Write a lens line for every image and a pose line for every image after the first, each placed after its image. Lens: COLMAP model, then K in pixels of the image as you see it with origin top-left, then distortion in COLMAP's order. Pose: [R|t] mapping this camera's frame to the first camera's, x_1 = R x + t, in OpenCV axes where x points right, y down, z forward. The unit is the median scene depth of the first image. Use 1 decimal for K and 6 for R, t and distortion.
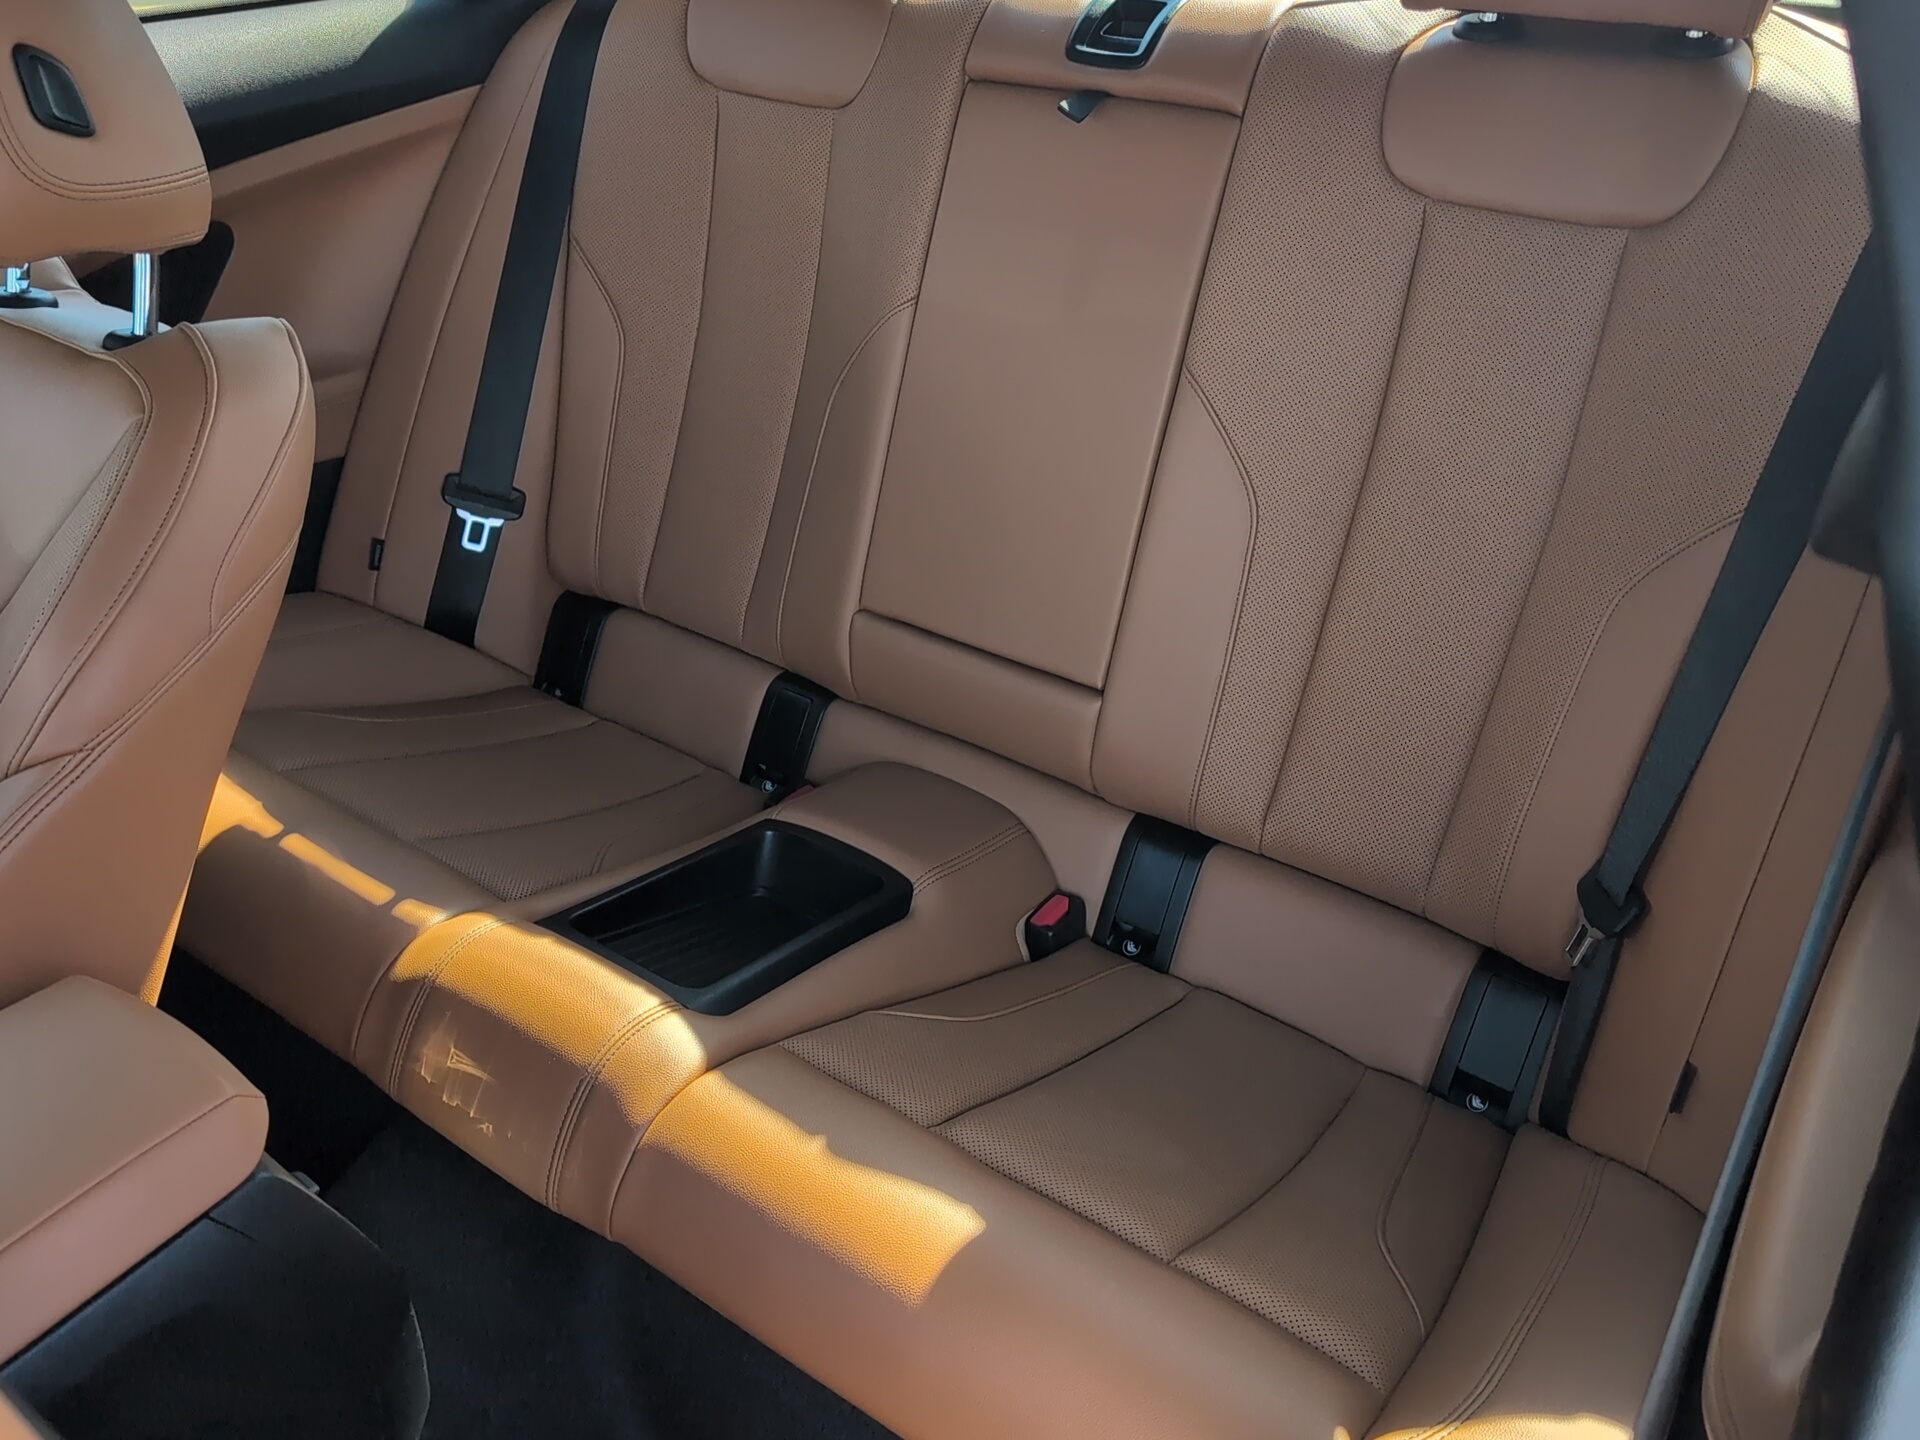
lens RADIAL K [[1590.0, 0, 960.0], [0, 1590.0, 720.0], [0, 0, 1]] dist [0.002232, -0.017753]
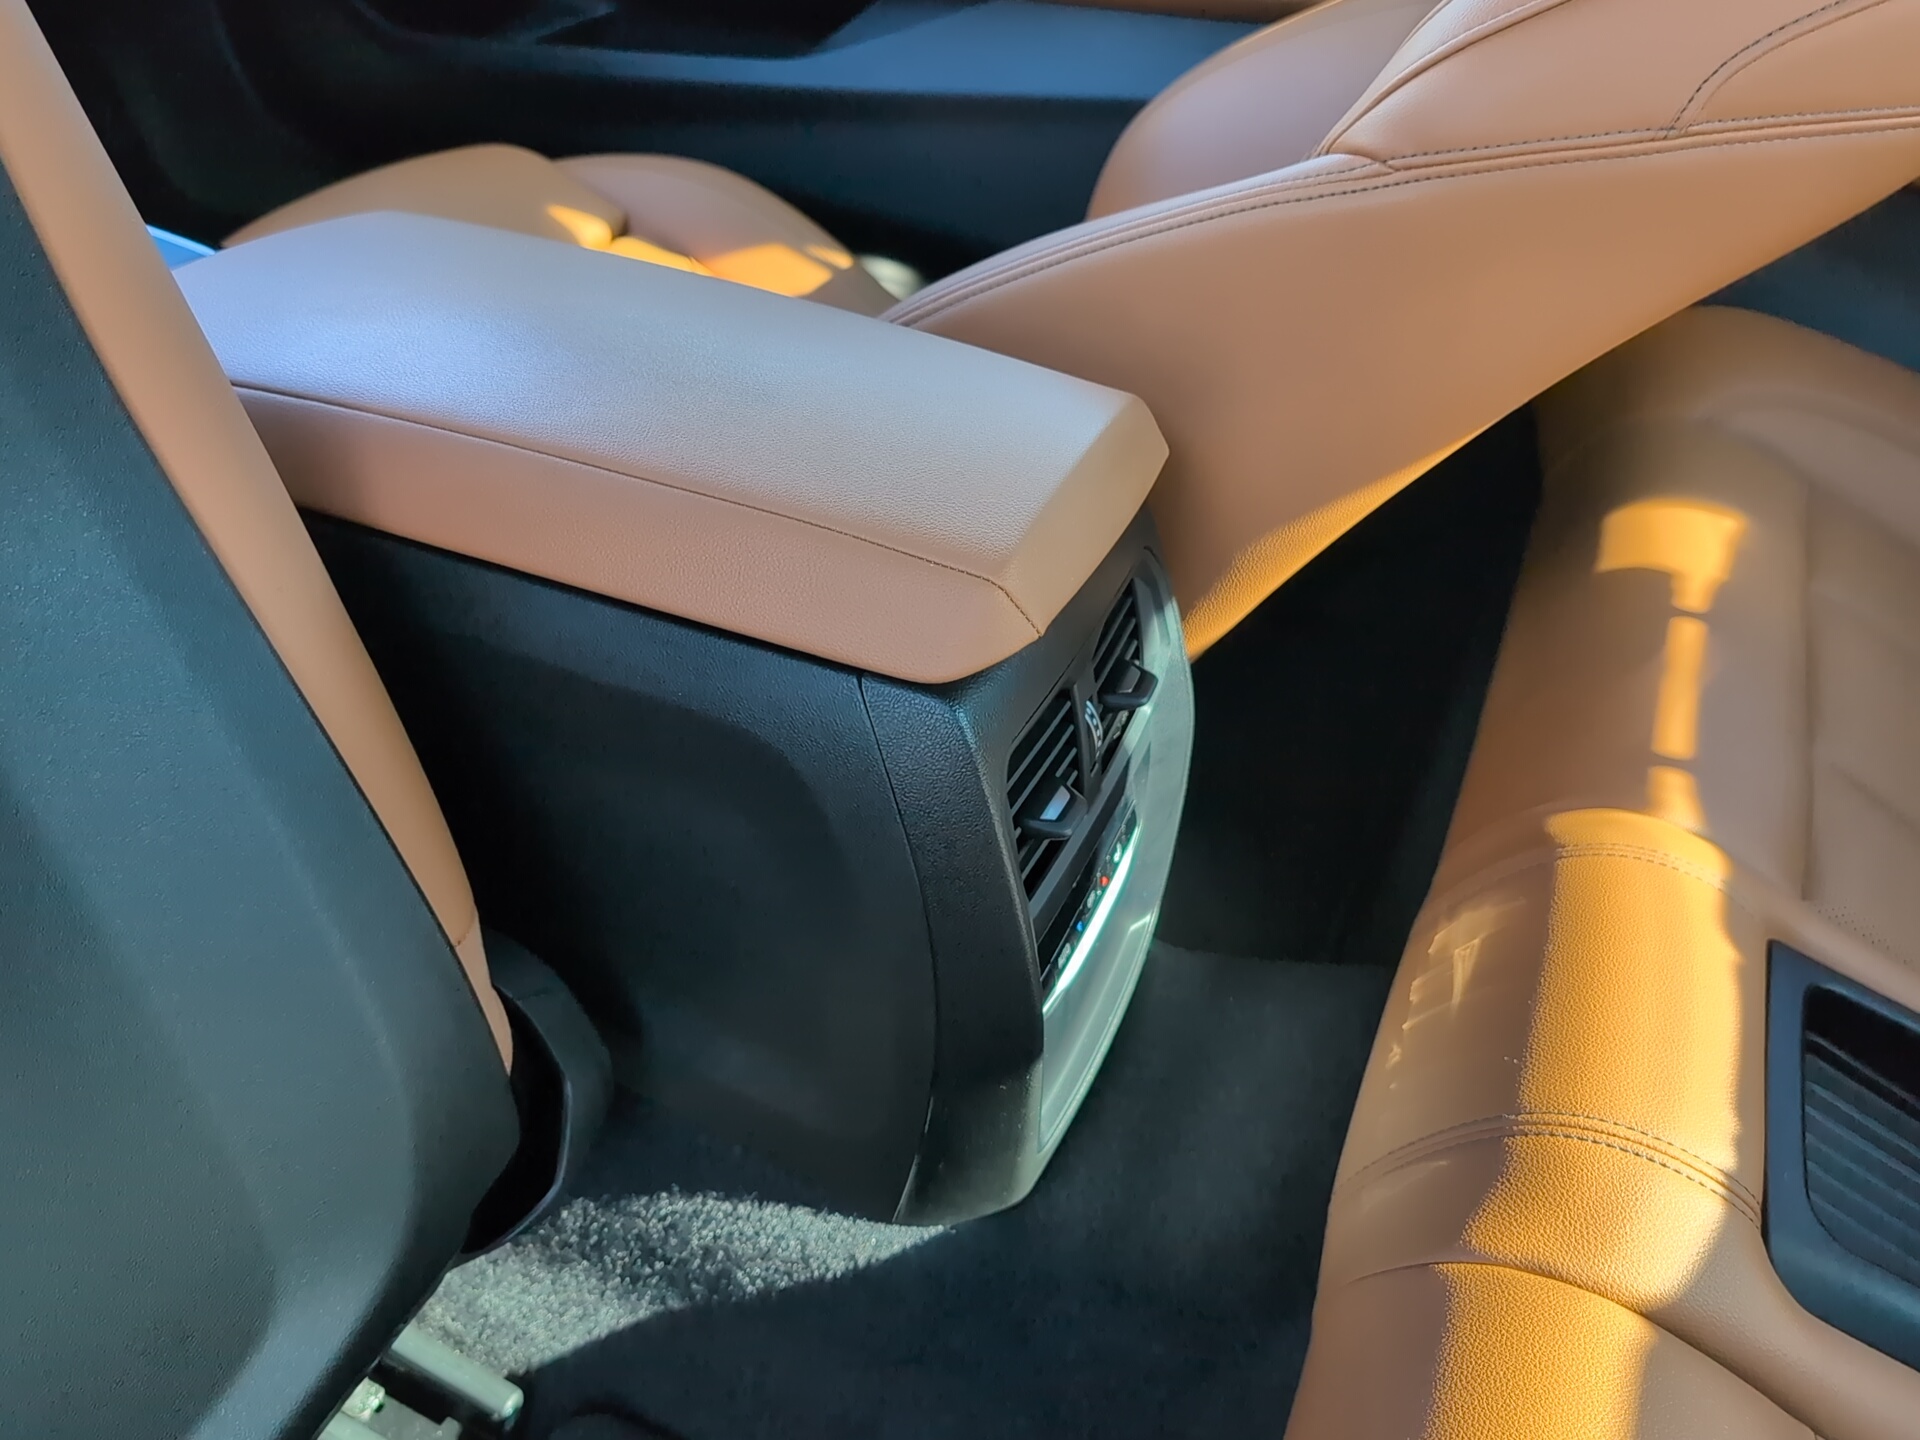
lens RADIAL K [[1590.0, 0, 960.0], [0, 1590.0, 720.0], [0, 0, 1]] dist [0.002232, -0.017753]
pose [[0.184643, 0.584281, -0.790268, 0.072578], [-0.583769, 0.712078, 0.390076, 0.024546], [0.790646, 0.389309, 0.472565, 0.503206]]
